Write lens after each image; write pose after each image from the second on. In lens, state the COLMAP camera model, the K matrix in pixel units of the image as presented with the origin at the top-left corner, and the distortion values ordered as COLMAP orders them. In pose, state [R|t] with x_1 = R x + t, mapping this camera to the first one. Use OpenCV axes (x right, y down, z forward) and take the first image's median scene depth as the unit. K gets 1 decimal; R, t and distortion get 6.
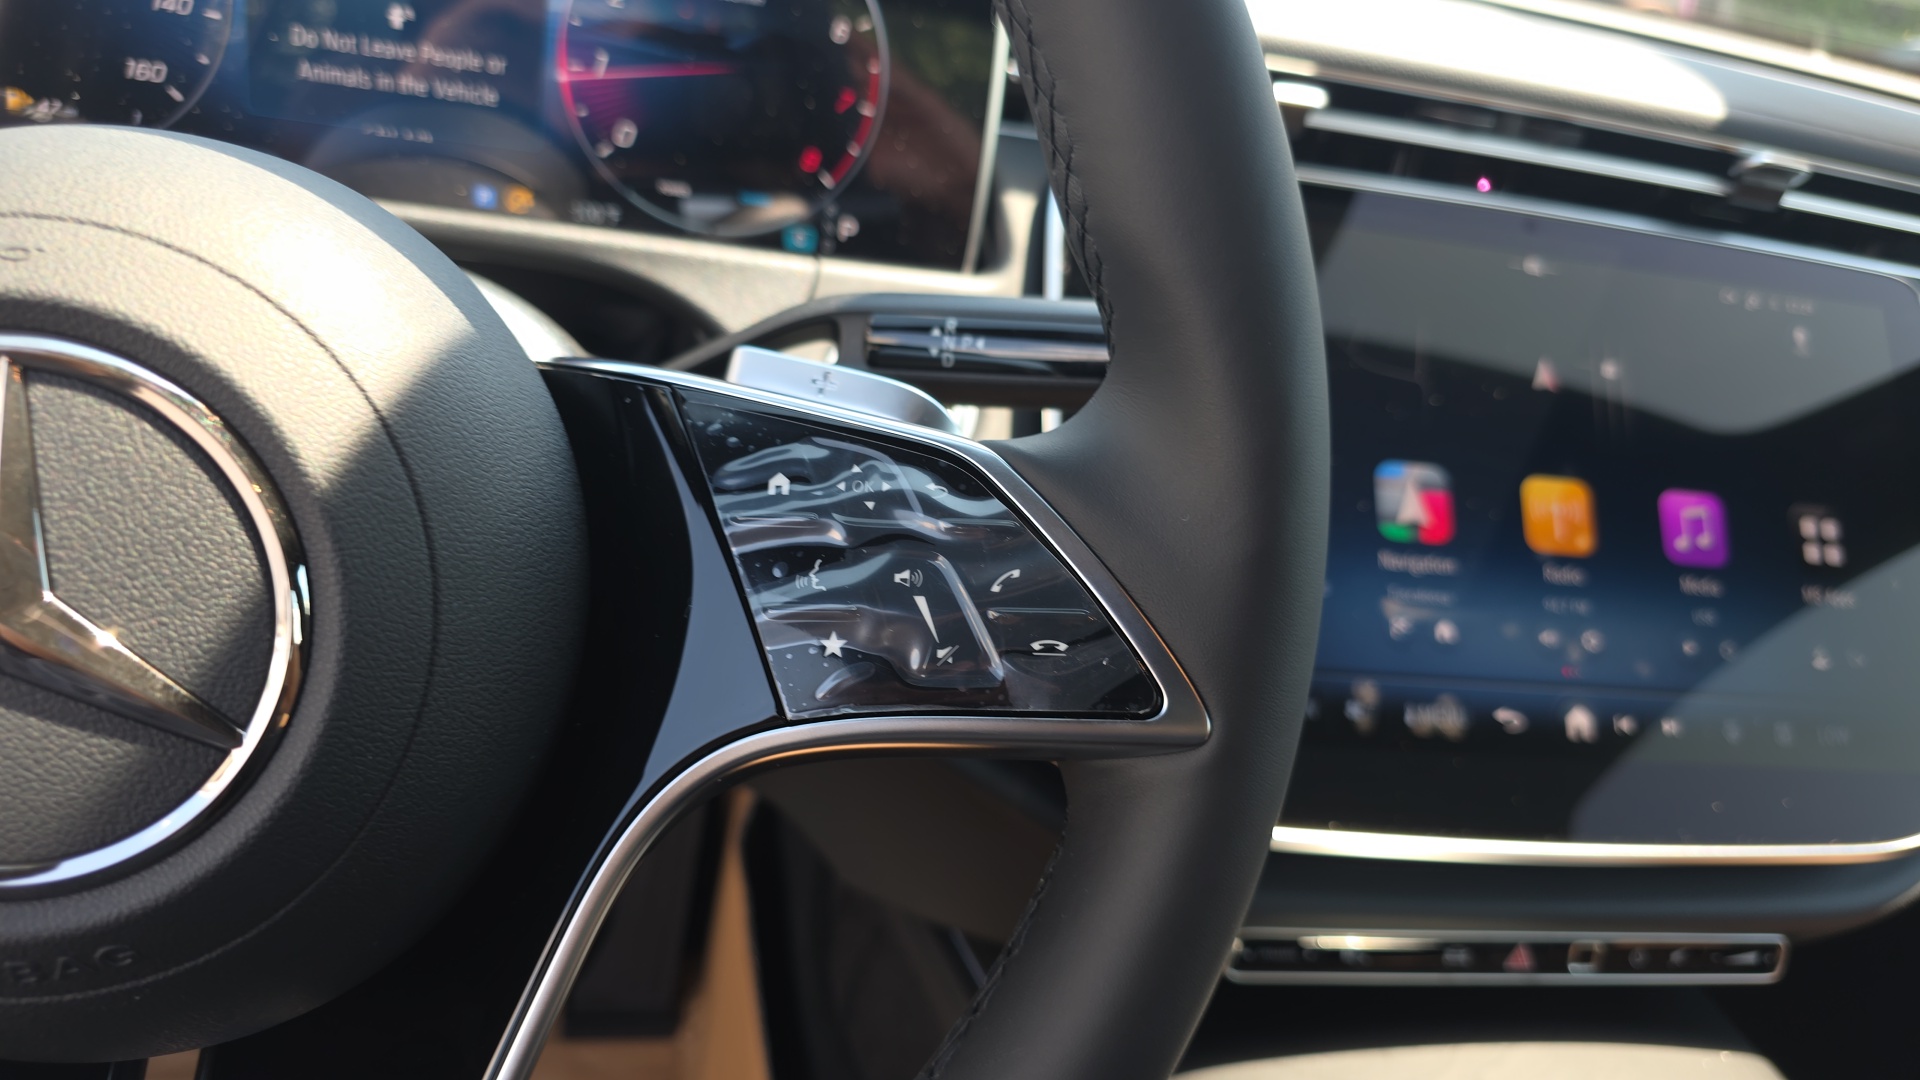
lens RADIAL K [[1329.6, 0, 924.0], [0, 1329.6, 563.7], [0, 0, 1]] dist [0.022672, -0.040851]
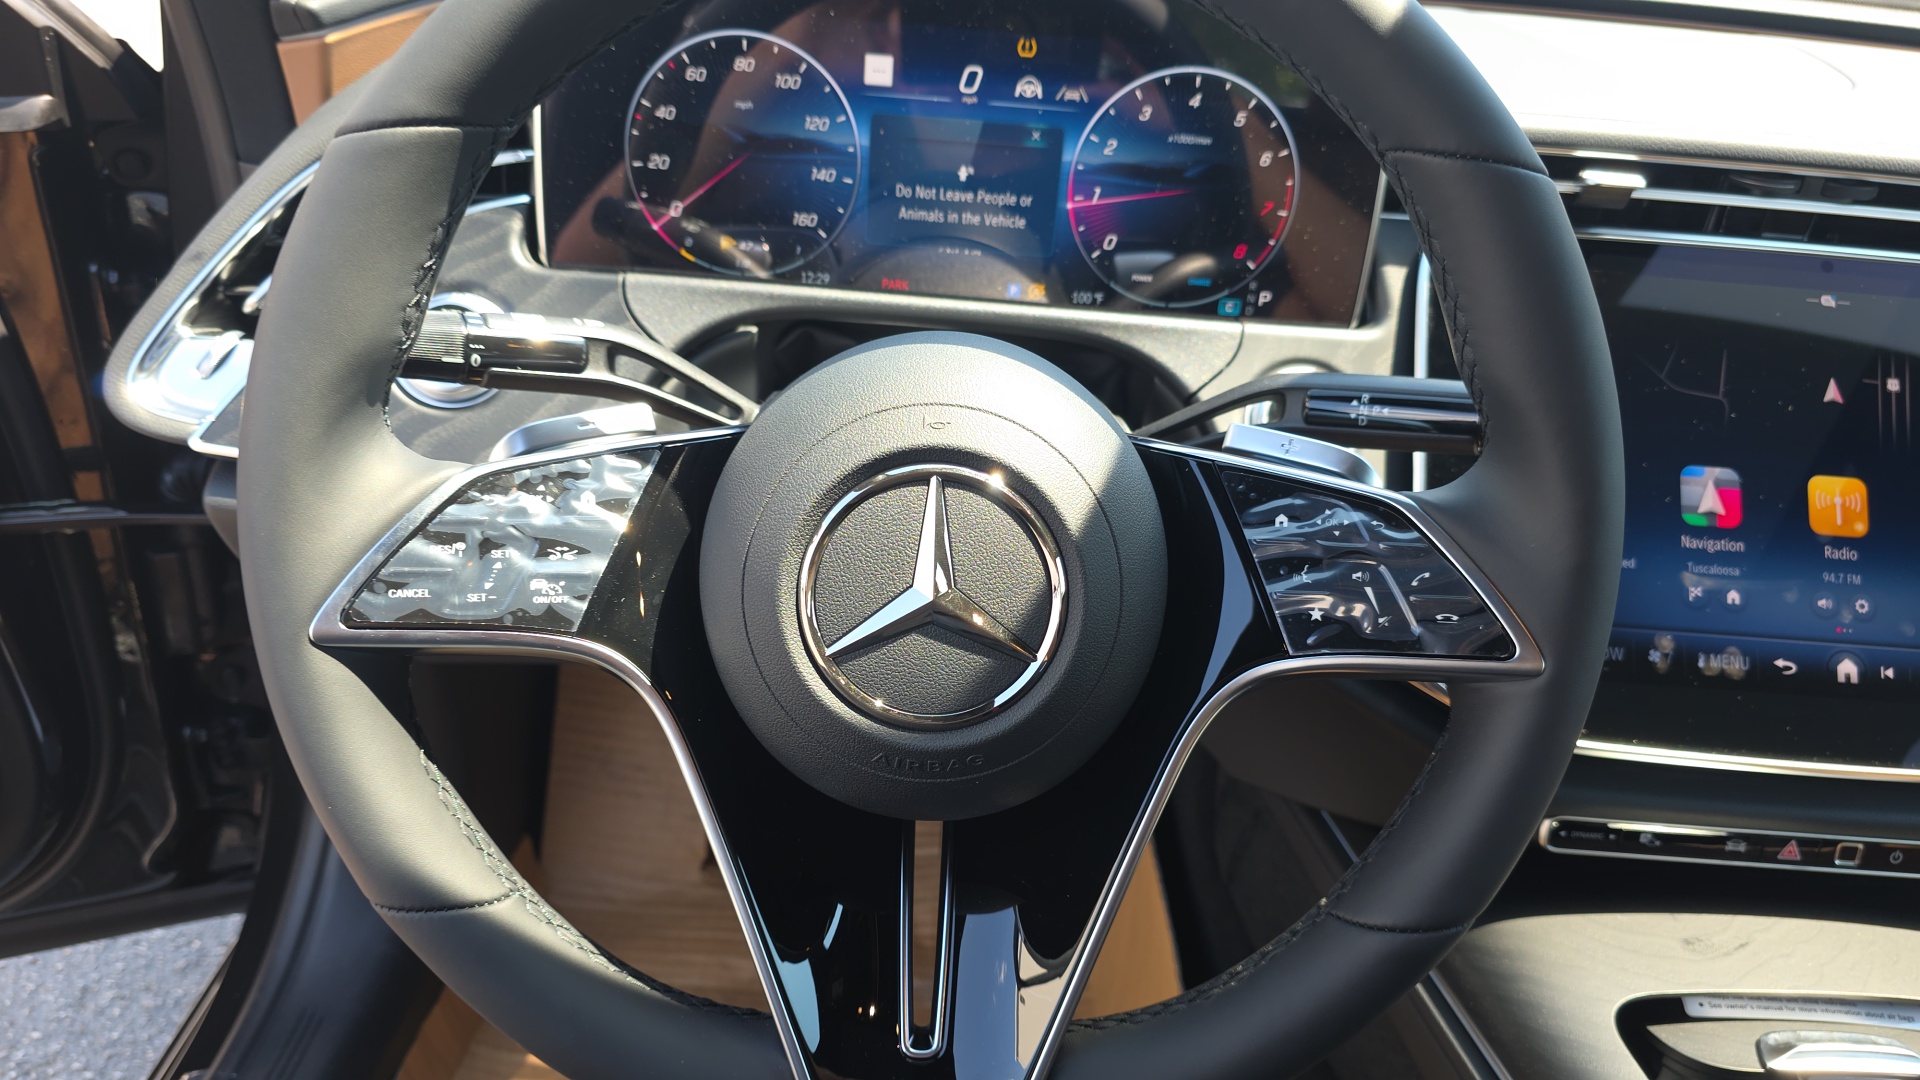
lens RADIAL K [[1329.6, 0, 962.9], [0, 1329.6, 565.9], [0, 0, 1]] dist [0.022672, -0.040851]
pose [[0.980943, 0.010593, -0.194006, -0.103092], [-0.000502, 0.998647, 0.051993, -0.052027], [0.194294, -0.050905, 0.979622, -0.458447]]
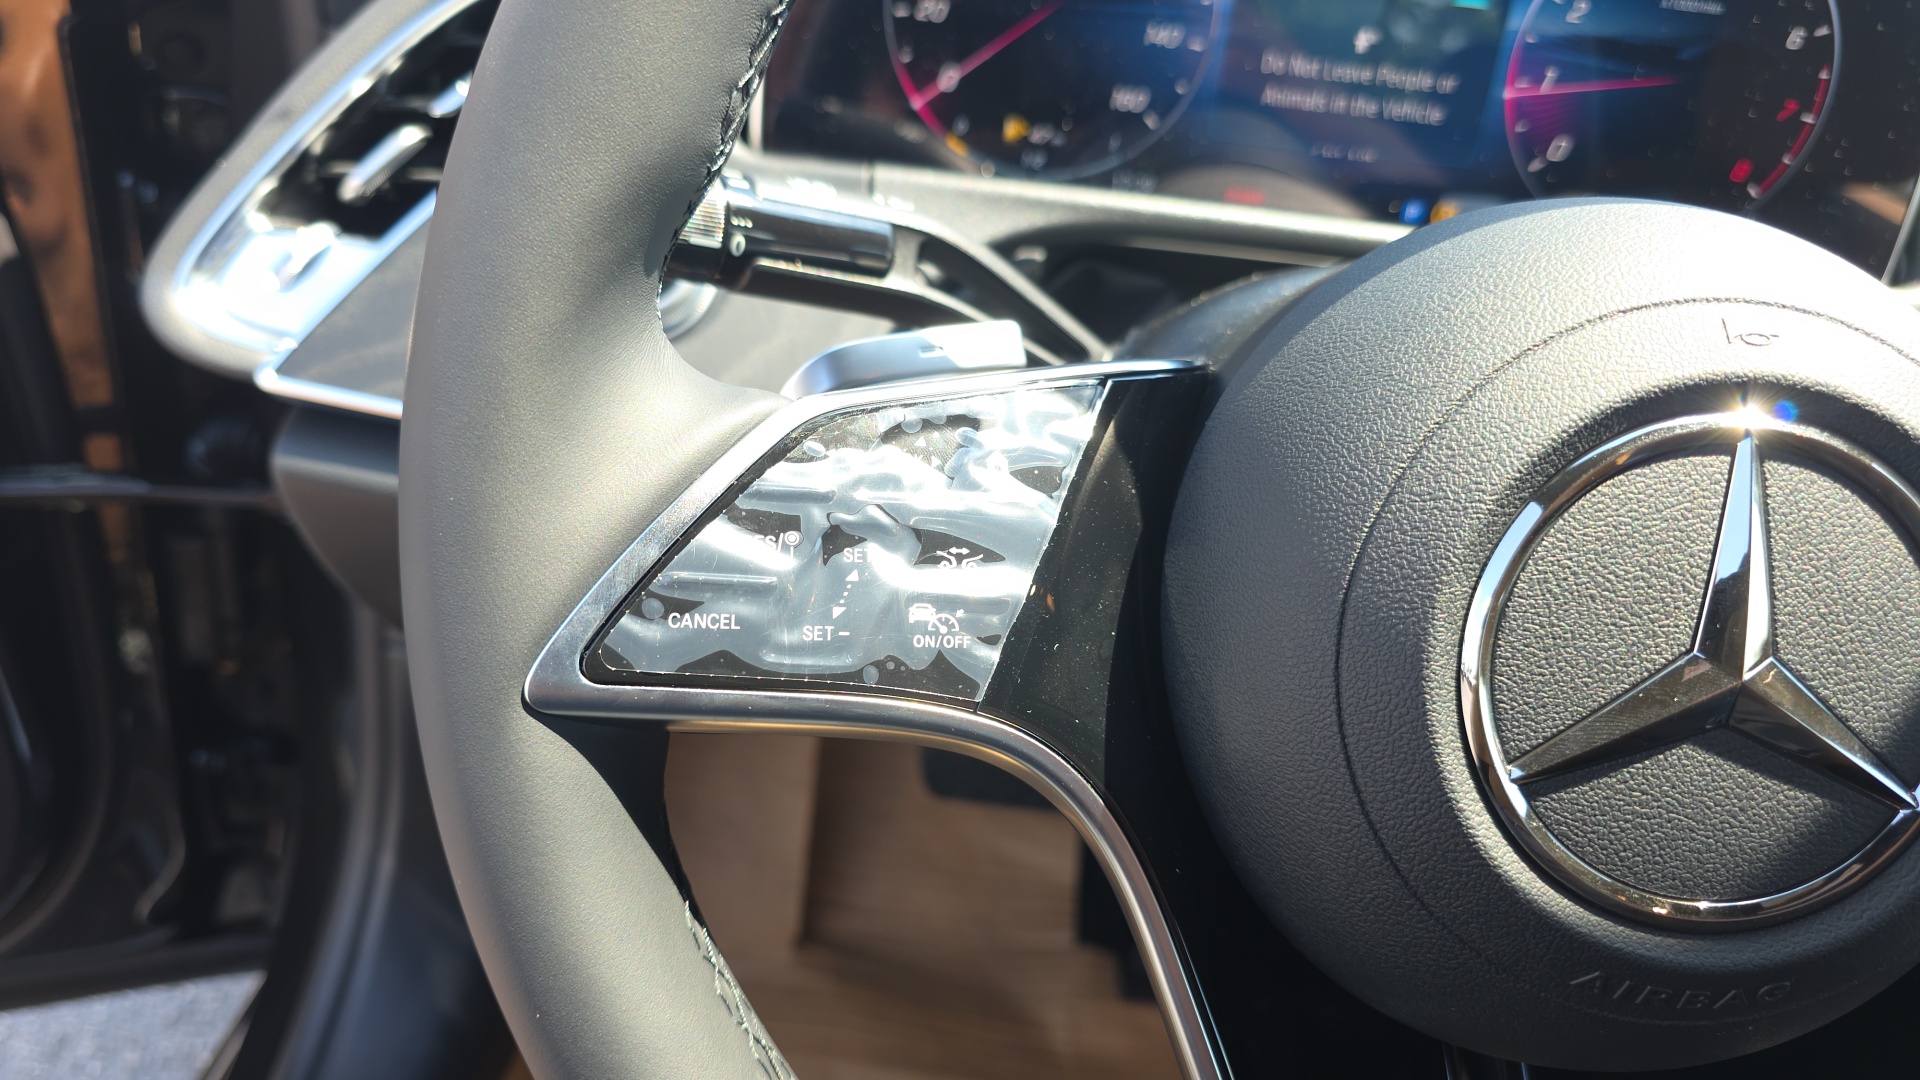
lens RADIAL K [[1329.6, 0, 908.1], [0, 1329.6, 550.4], [0, 0, 1]] dist [0.022672, -0.040851]
pose [[0.973787, 0.046142, -0.222732, -0.481071], [-0.041869, 0.998838, 0.023871, -0.025915], [0.223574, -0.013920, 0.974587, -0.089252]]
